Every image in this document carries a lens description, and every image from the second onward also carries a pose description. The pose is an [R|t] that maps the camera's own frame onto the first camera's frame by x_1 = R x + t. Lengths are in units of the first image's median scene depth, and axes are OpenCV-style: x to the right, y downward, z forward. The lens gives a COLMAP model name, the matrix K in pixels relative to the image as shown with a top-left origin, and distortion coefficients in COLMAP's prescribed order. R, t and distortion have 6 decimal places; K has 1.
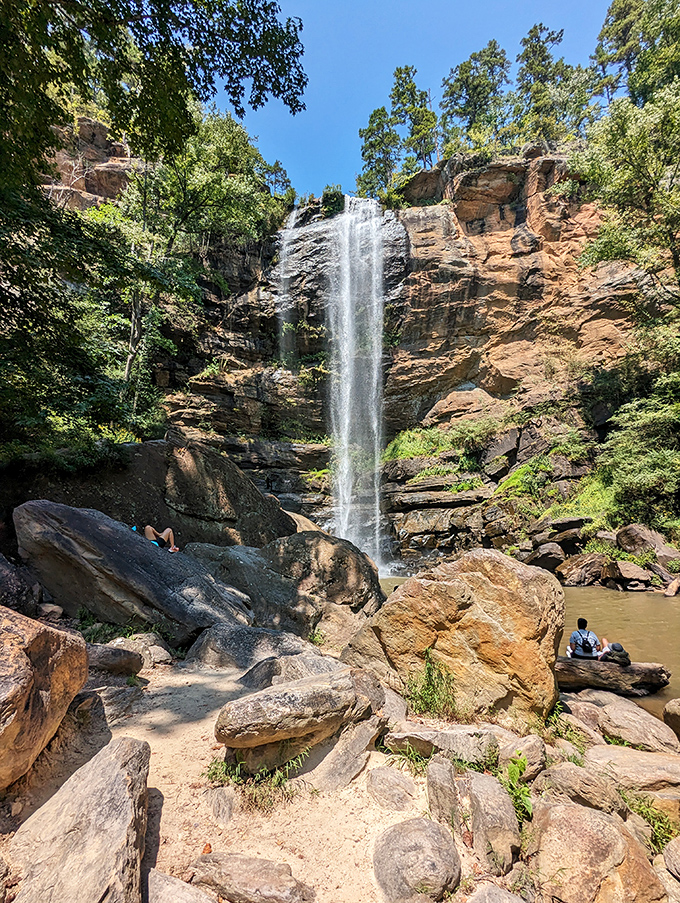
lens RADIAL K [[427.4, 0, 338.6], [0, 427.4, 456.1], [0, 0, 1]] dist [-0.013391, 0.005824]
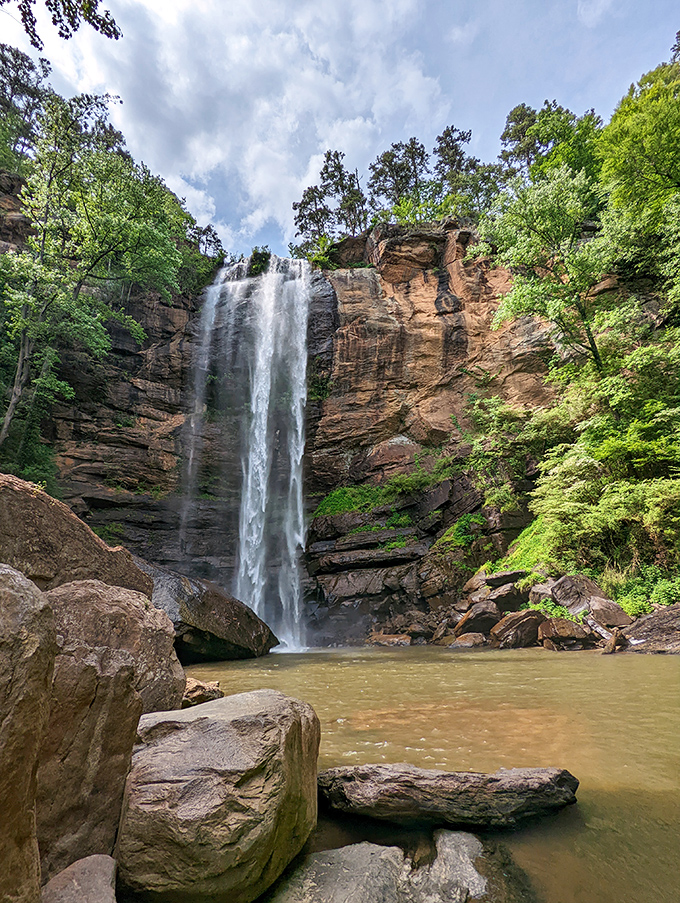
lens RADIAL K [[423.7, 0, 341.0], [0, 423.7, 456.0], [0, 0, 1]] dist [-0.006100, -0.001472]
pose [[0.994959, -0.005991, 0.100100, 0.073501], [0.021301, 0.988060, -0.152590, 0.020039], [-0.097991, 0.153953, 0.983207, 0.068170]]
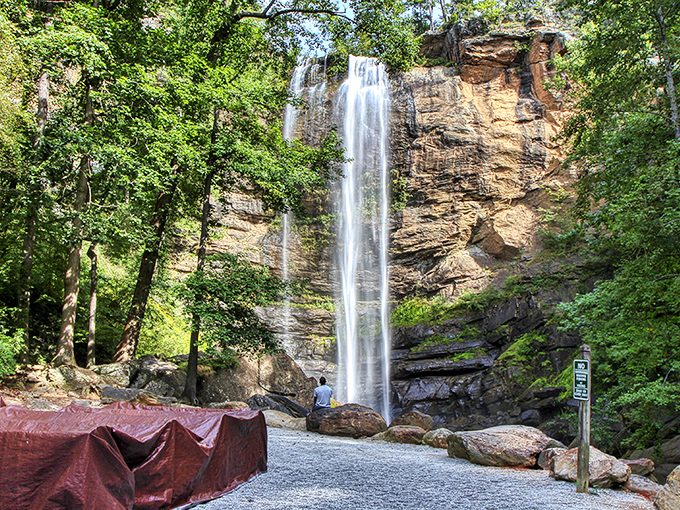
lens RADIAL K [[631.1, 0, 343.8], [0, 631.1, 255.9], [0, 0, 1]] dist [-0.102462, 0.000000]
pose [[0.999615, 0.010553, 0.025666, -0.034825], [-0.009592, 0.999259, -0.037267, -0.097467], [-0.026041, 0.037006, 0.998976, -0.458920]]
